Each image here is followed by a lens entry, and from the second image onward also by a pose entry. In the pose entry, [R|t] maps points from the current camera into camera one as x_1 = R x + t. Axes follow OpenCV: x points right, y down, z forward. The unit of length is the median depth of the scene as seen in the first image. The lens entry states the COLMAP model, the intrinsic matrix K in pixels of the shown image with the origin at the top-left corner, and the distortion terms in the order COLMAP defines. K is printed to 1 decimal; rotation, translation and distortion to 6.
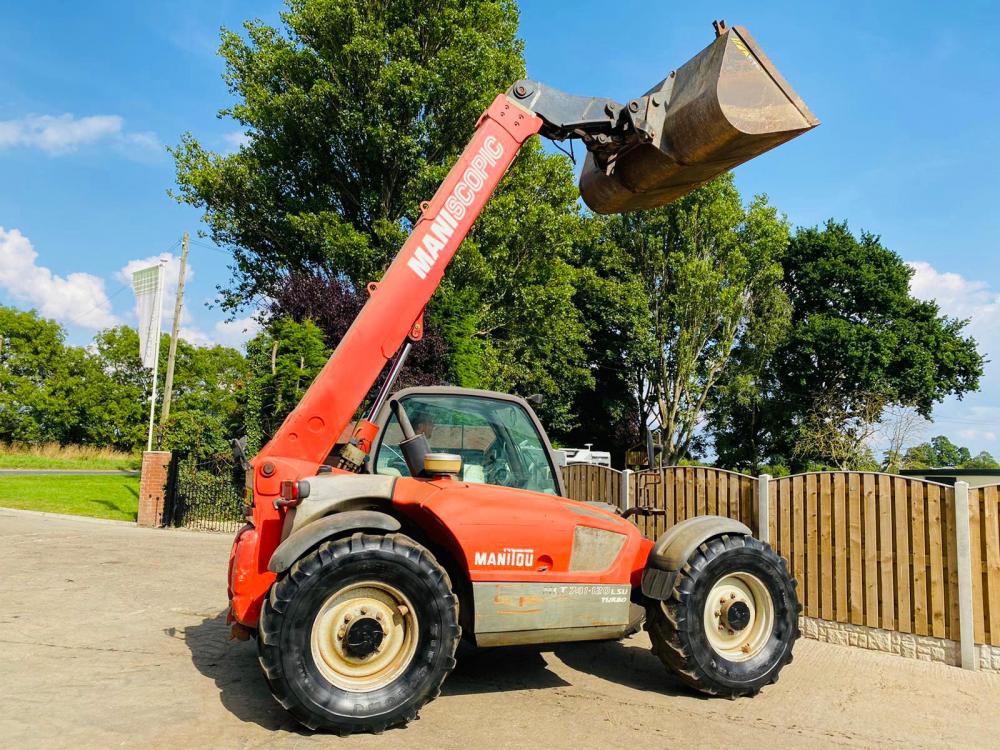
lens RADIAL K [[766.7, 0, 497.1], [0, 766.7, 378.0], [0, 0, 1]] dist [0.050680, -0.048403]
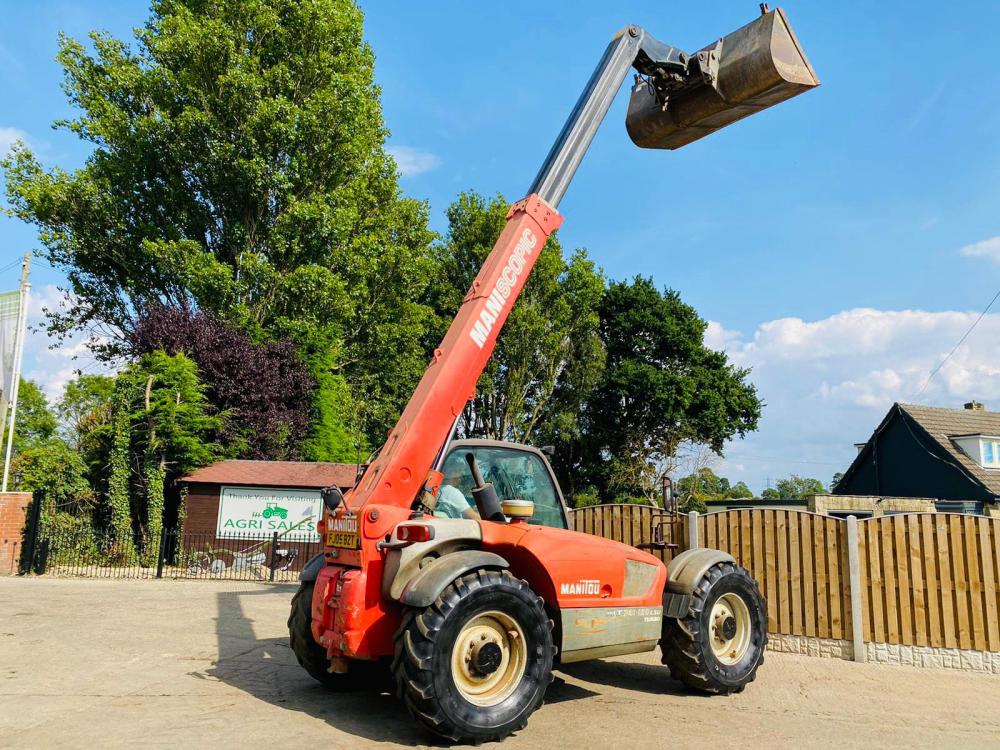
lens RADIAL K [[766.7, 0, 497.0], [0, 766.7, 379.5], [0, 0, 1]] dist [0.050680, -0.048403]
pose [[0.967148, 0.029191, 0.252534, -0.122267], [-0.019303, 0.998950, -0.041544, -0.011349], [-0.253482, 0.035304, 0.966696, -0.042211]]
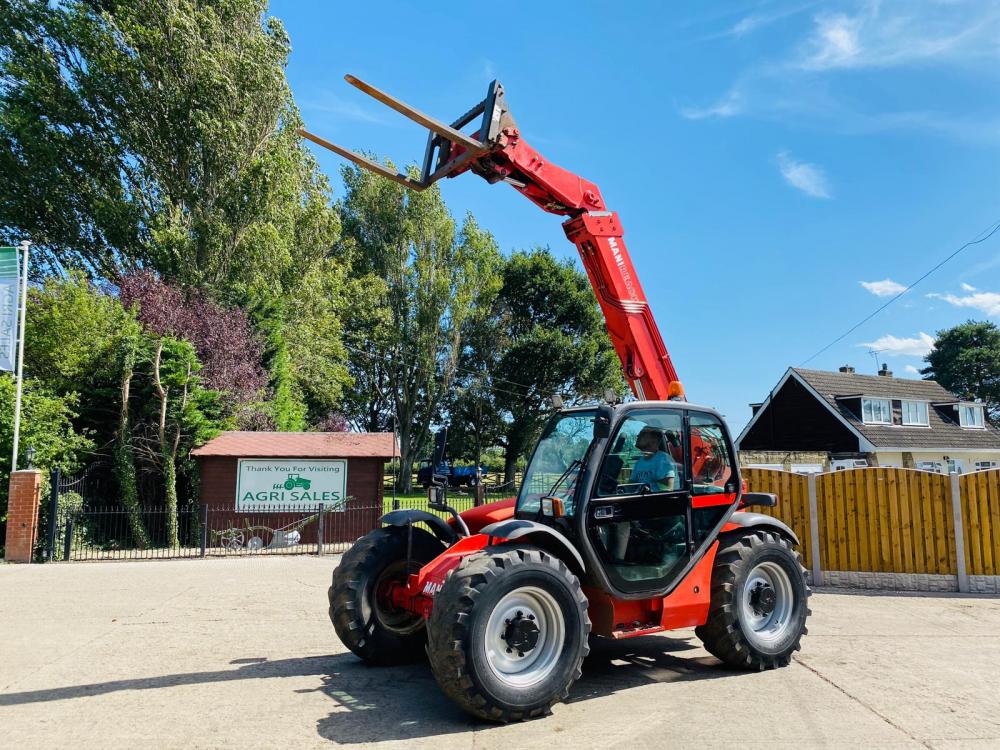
lens RADIAL K [[766.7, 0, 507.7], [0, 766.7, 373.7], [0, 0, 1]] dist [0.050680, -0.048403]
pose [[0.891848, 0.014886, 0.452089, -0.355476], [-0.015874, 0.999873, -0.001607, -0.017571], [-0.452056, -0.005743, 0.891971, 0.011334]]
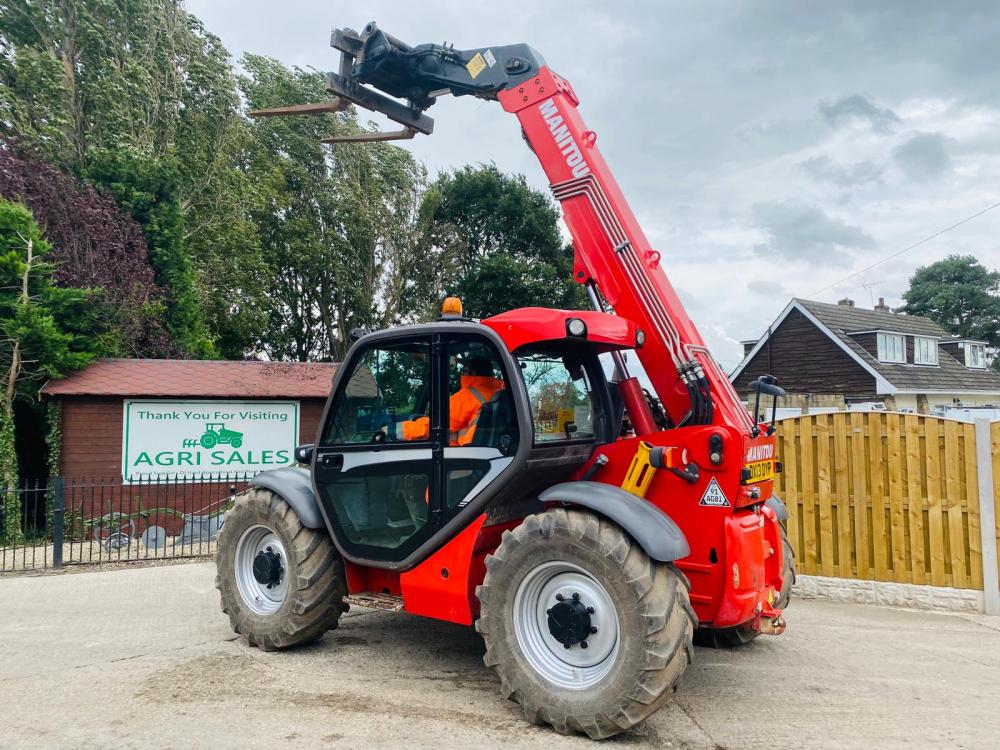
lens RADIAL K [[766.7, 0, 495.3], [0, 766.7, 378.0], [0, 0, 1]] dist [0.050680, -0.048403]
pose [[0.847899, -0.018540, 0.529833, -0.290294], [-0.021574, 0.997354, 0.069424, 0.028654], [-0.529719, -0.070295, 0.845256, 0.369695]]
